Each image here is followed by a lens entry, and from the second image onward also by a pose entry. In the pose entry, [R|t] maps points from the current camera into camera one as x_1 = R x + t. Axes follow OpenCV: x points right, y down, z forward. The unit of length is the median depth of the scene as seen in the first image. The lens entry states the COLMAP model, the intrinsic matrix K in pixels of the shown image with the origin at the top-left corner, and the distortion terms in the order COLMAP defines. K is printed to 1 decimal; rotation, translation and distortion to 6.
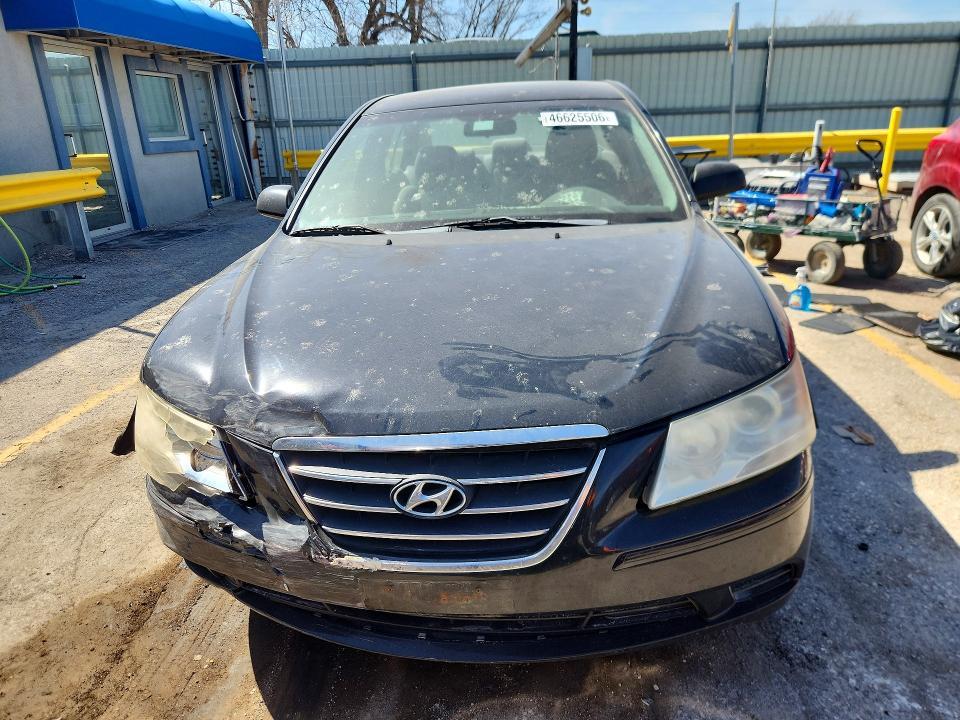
lens RADIAL K [[689.5, 0, 453.5], [0, 689.5, 373.3], [0, 0, 1]] dist [0.092042, -0.104056]
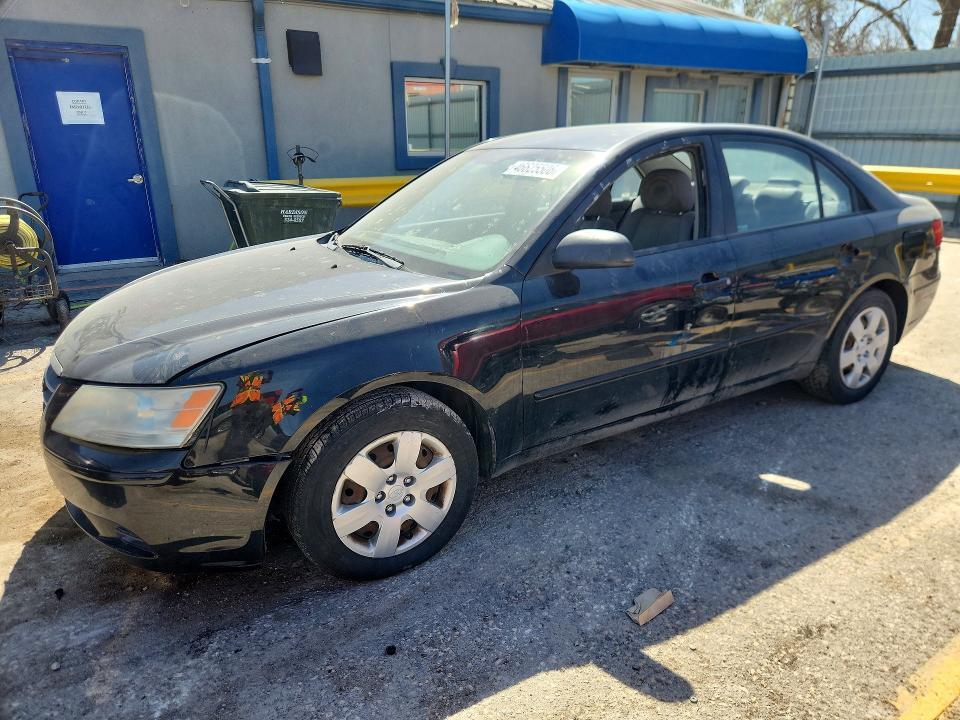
lens RADIAL K [[661.8, 0, 480.0], [0, 661.8, 360.0], [0, 0, 1]] dist [0.081993, -0.071009]
pose [[0.576514, 0.295697, -0.761705, 0.381092], [-0.299324, 0.943846, 0.139854, -0.082651], [0.760287, 0.147369, 0.632650, 0.154853]]
